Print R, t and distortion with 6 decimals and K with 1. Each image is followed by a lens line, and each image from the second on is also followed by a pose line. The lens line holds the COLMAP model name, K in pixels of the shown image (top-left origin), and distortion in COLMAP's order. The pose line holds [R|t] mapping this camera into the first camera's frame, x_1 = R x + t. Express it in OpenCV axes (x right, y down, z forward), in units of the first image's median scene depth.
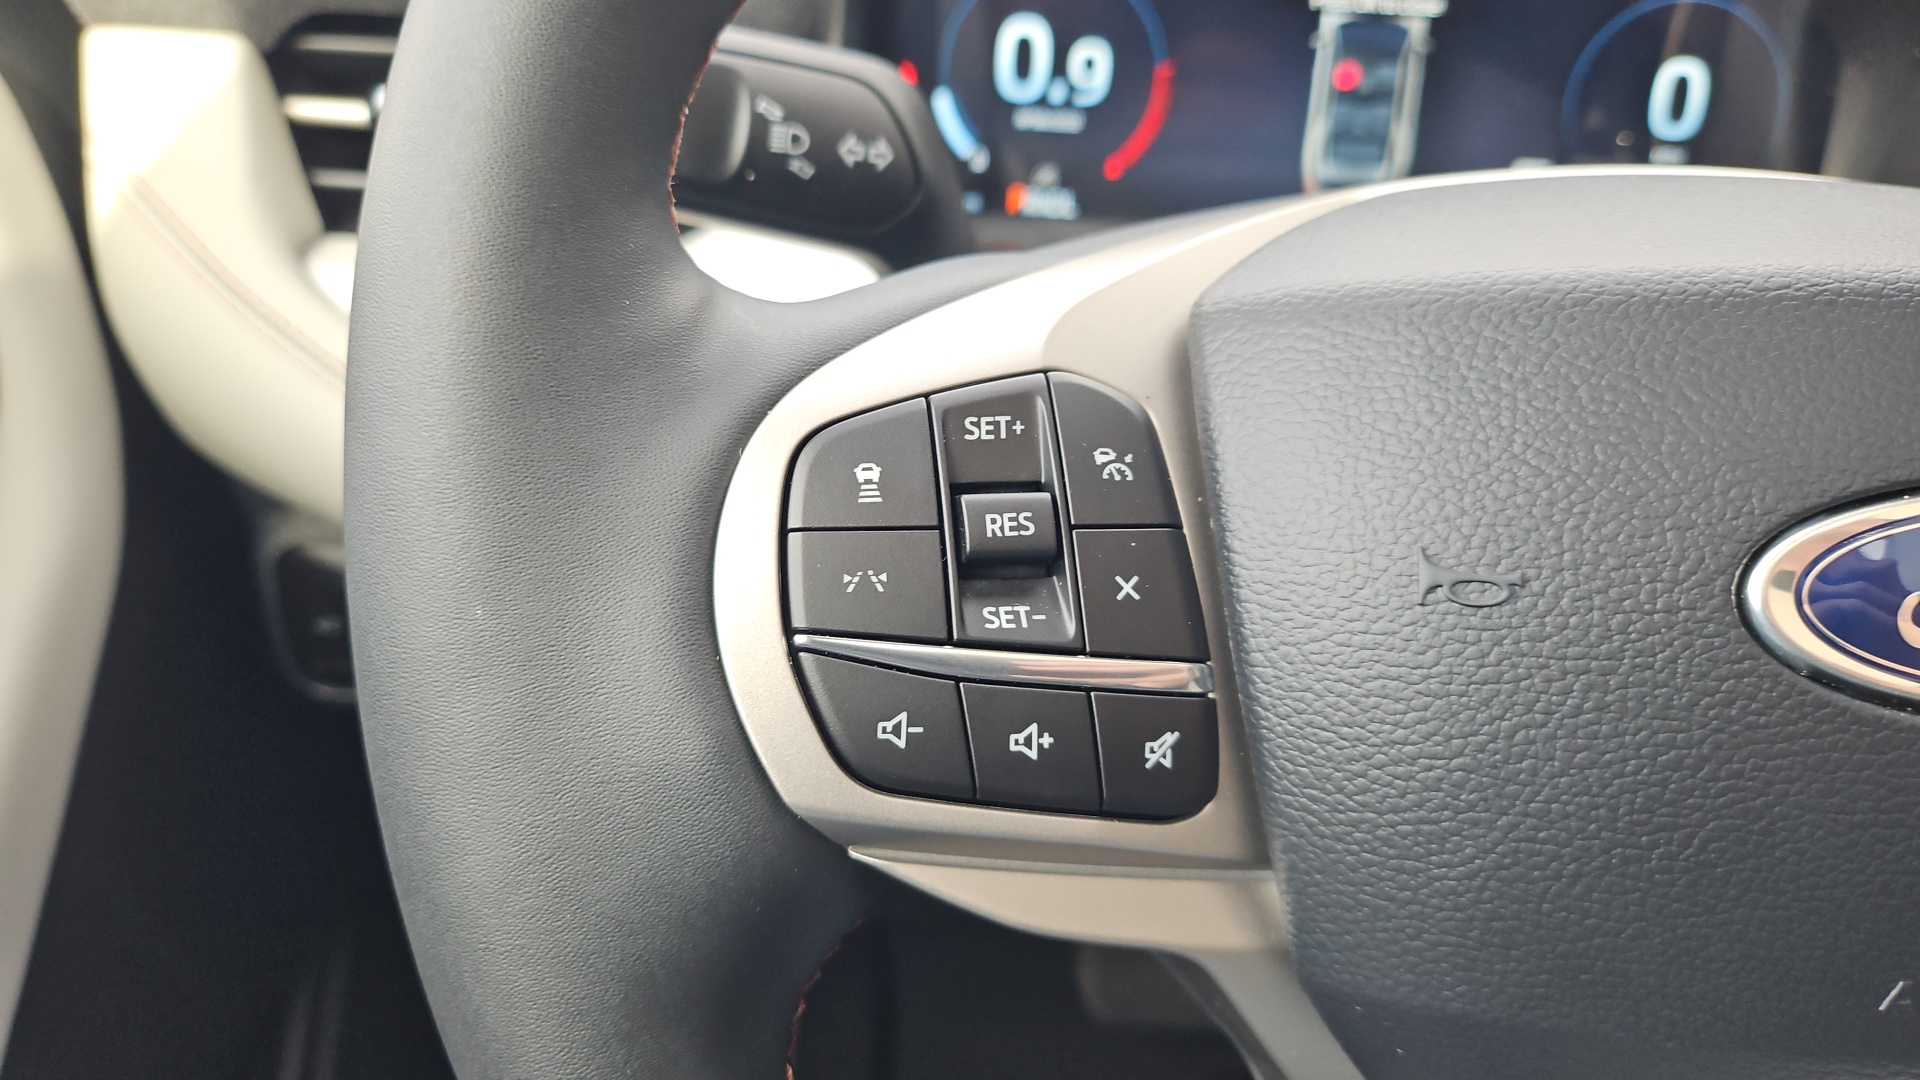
lens RADIAL K [[1380.8, 0, 991.2], [0, 1380.8, 518.5], [0, 0, 1]] dist [0.086850, -0.132709]
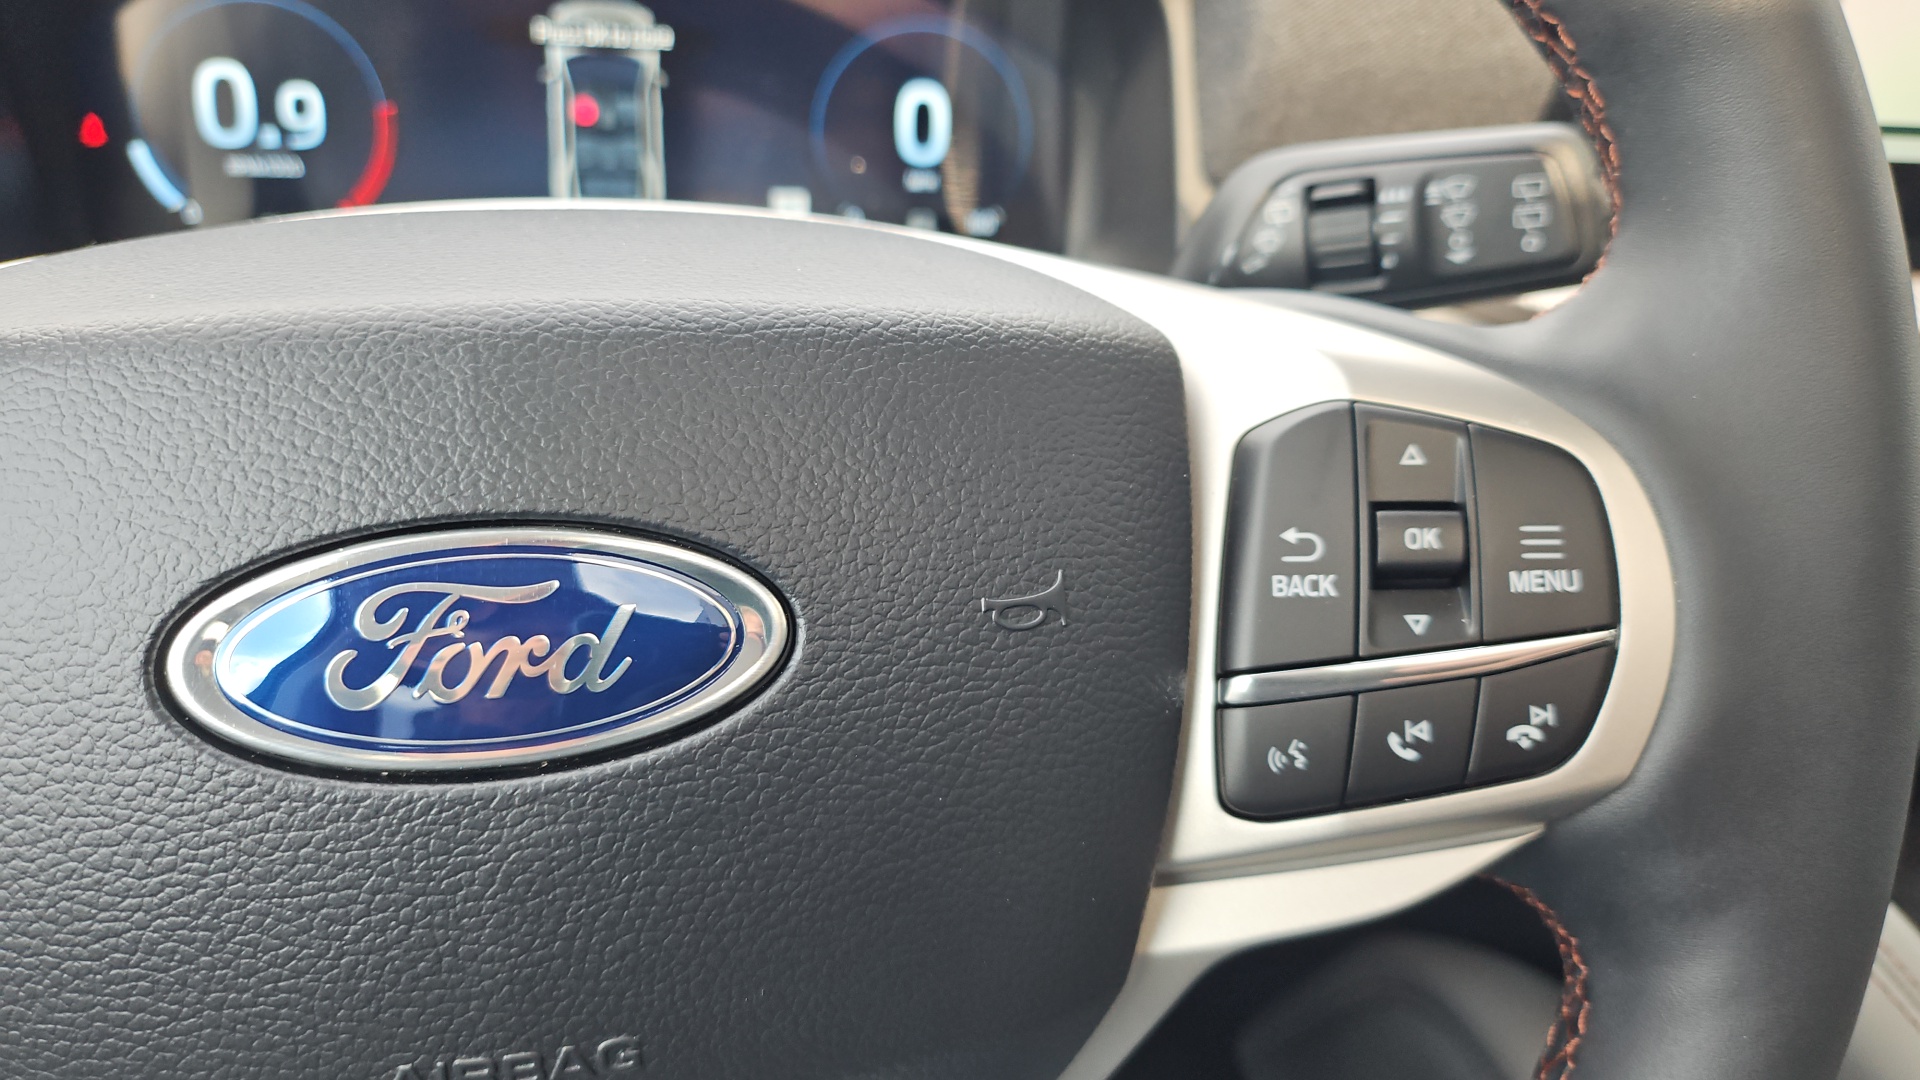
lens RADIAL K [[1384.6, 0, 970.5], [0, 1384.6, 534.6], [0, 0, 1]] dist [0.026075, -0.064709]
pose [[0.980153, -0.085647, 0.178788, 0.891845], [0.087753, 0.996135, -0.003888, 0.014656], [-0.177763, 0.019500, 0.983880, 0.010016]]
